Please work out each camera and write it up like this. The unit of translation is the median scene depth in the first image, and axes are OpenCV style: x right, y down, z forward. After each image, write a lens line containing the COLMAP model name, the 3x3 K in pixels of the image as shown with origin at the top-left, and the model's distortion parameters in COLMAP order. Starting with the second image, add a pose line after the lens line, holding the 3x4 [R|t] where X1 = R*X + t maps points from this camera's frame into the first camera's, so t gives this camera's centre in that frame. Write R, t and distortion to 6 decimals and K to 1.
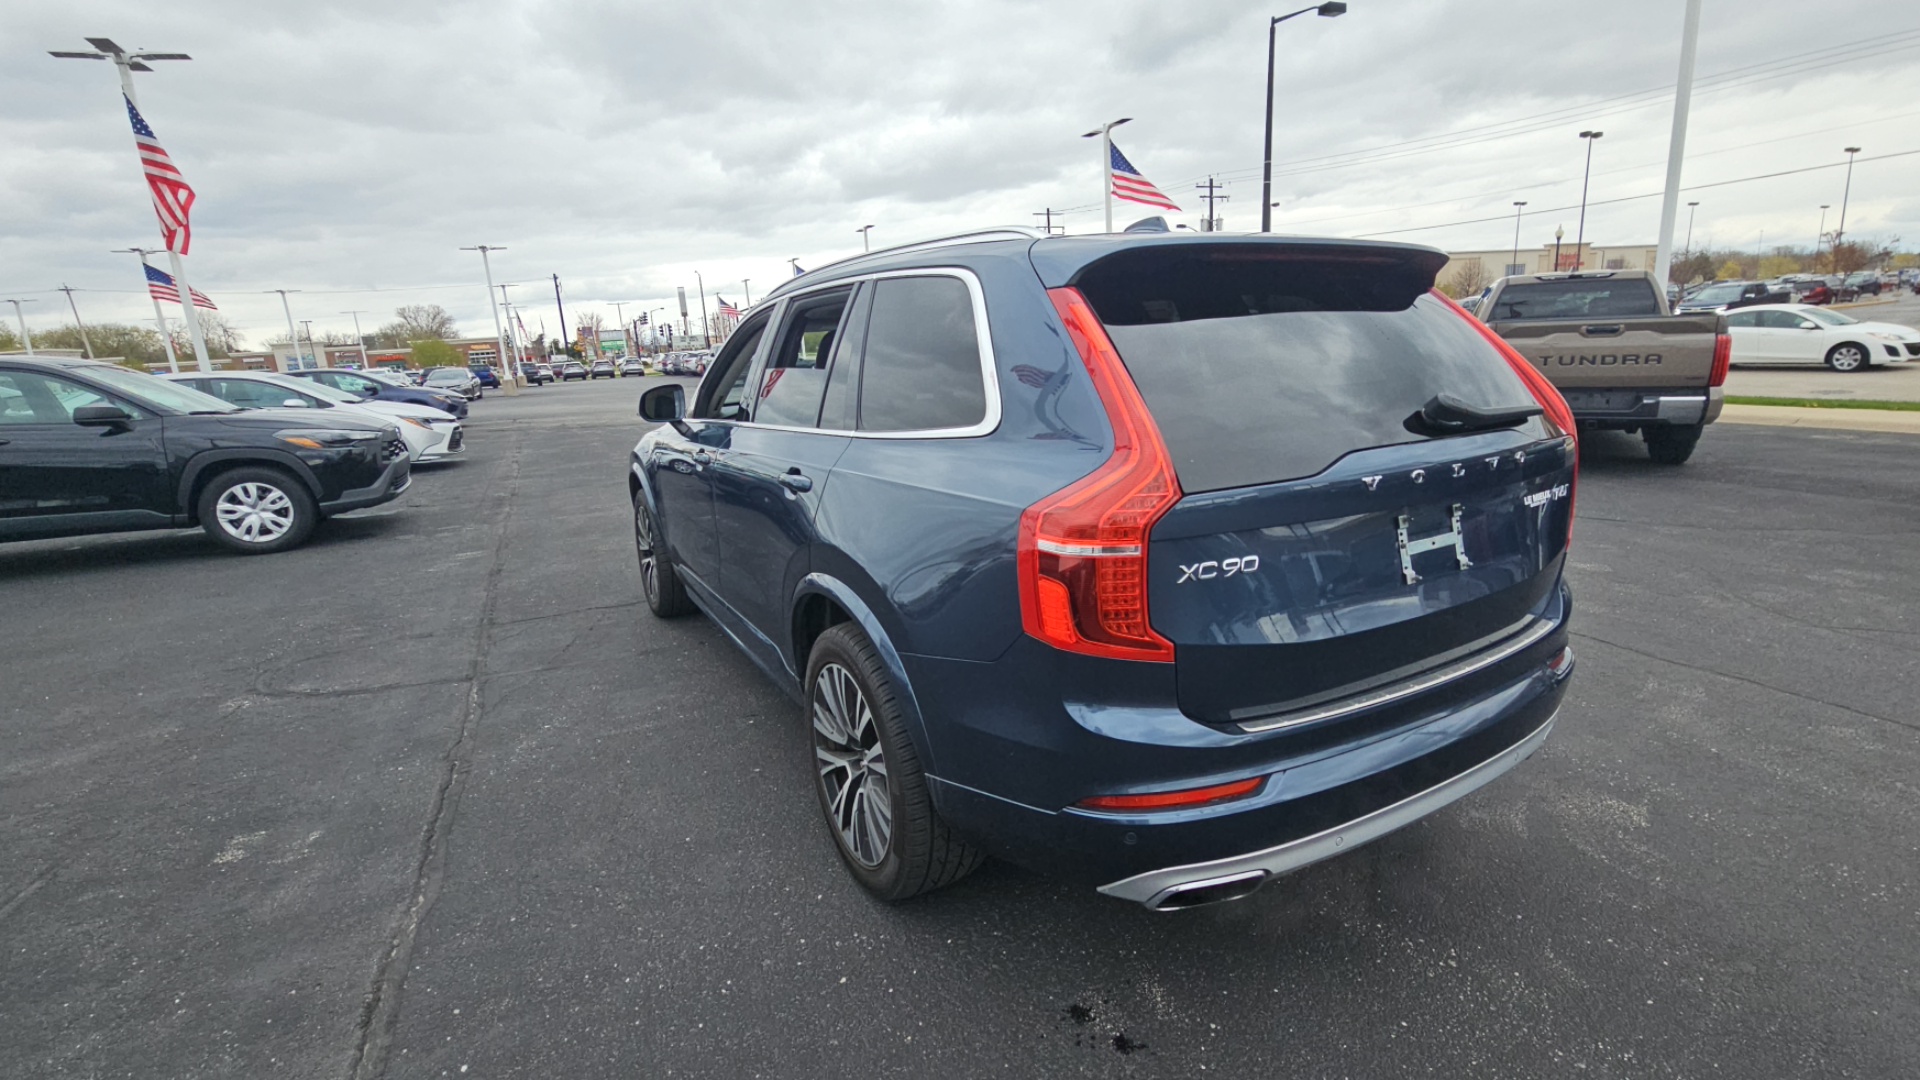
lens RADIAL K [[856.8, 0, 977.5], [0, 856.8, 546.4], [0, 0, 1]] dist [0.008354, -0.007159]
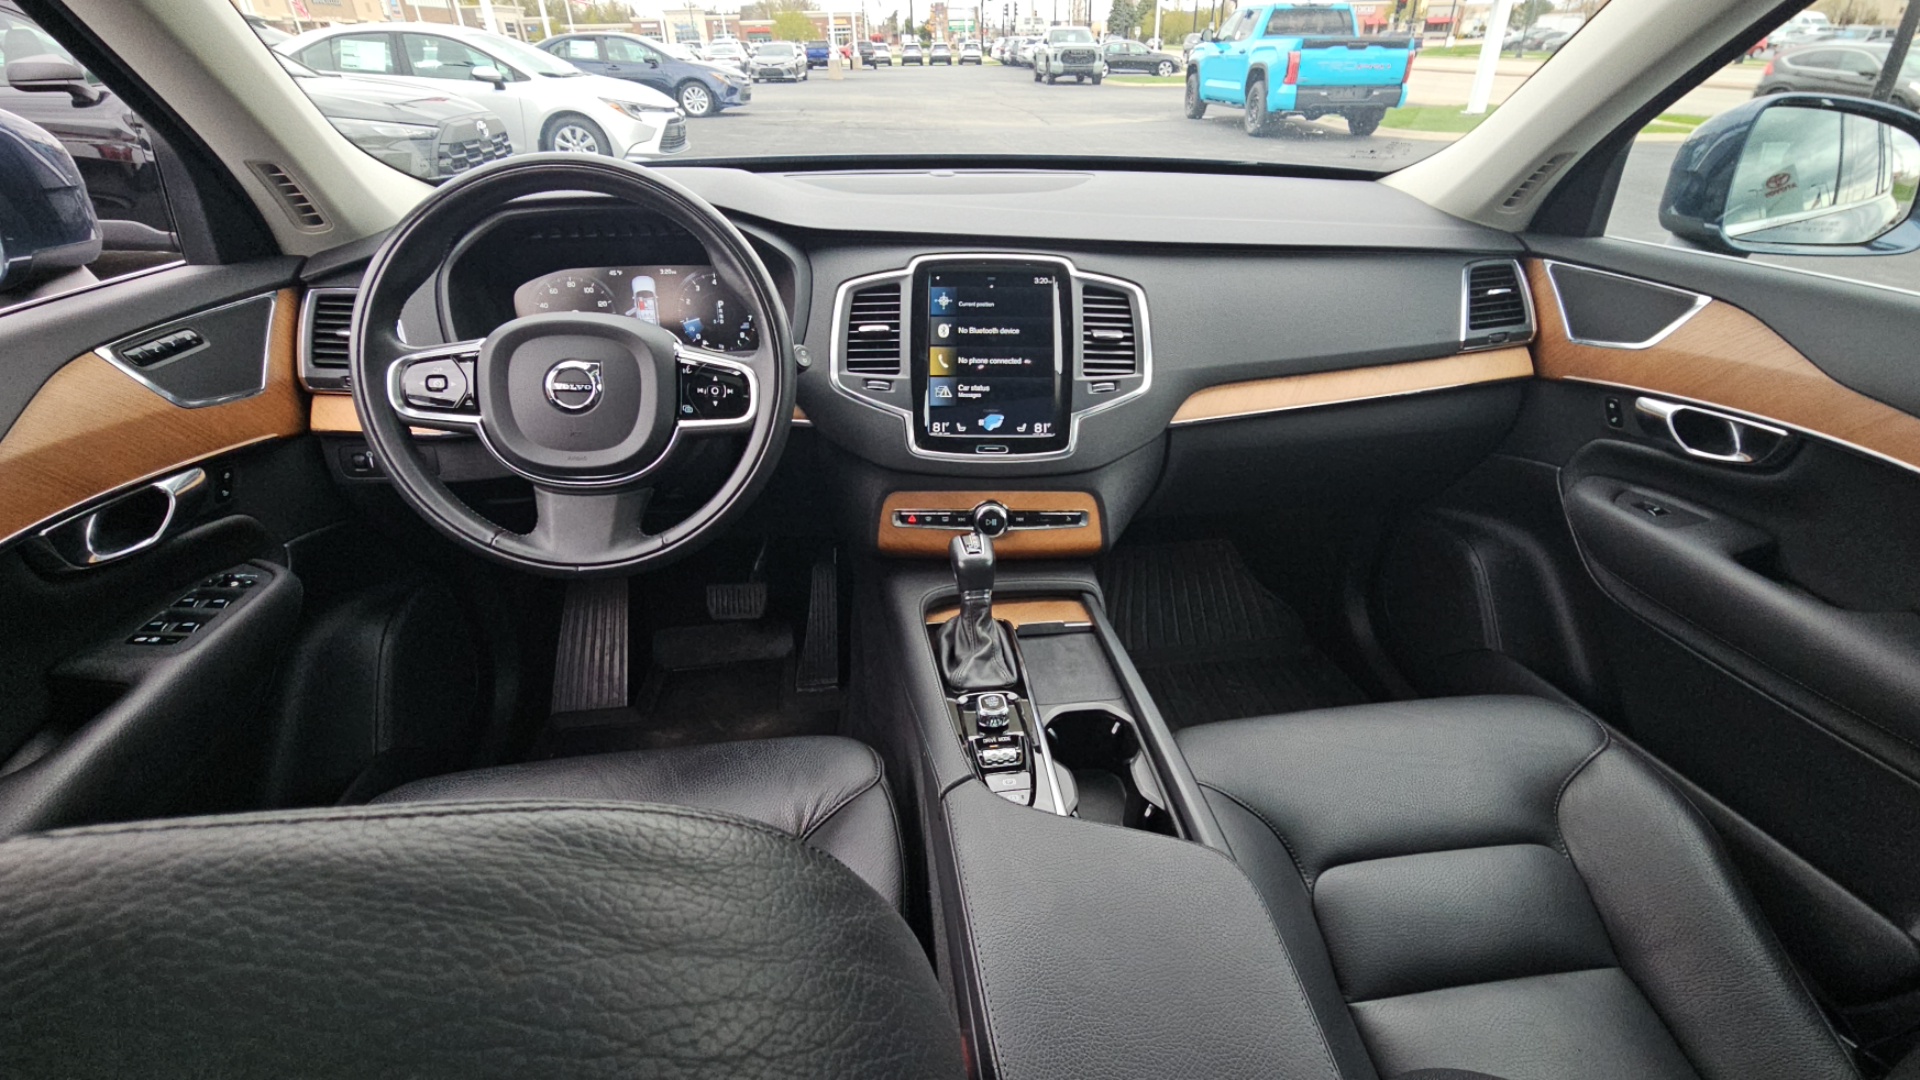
lens RADIAL K [[856.8, 0, 978.4], [0, 856.8, 552.9], [0, 0, 1]] dist [0.008354, -0.007159]
pose [[0.926884, 0.231250, -0.295650, -0.019124], [-0.130213, 0.936859, 0.324561, -0.054406], [0.352037, -0.262333, 0.898471, 0.266118]]
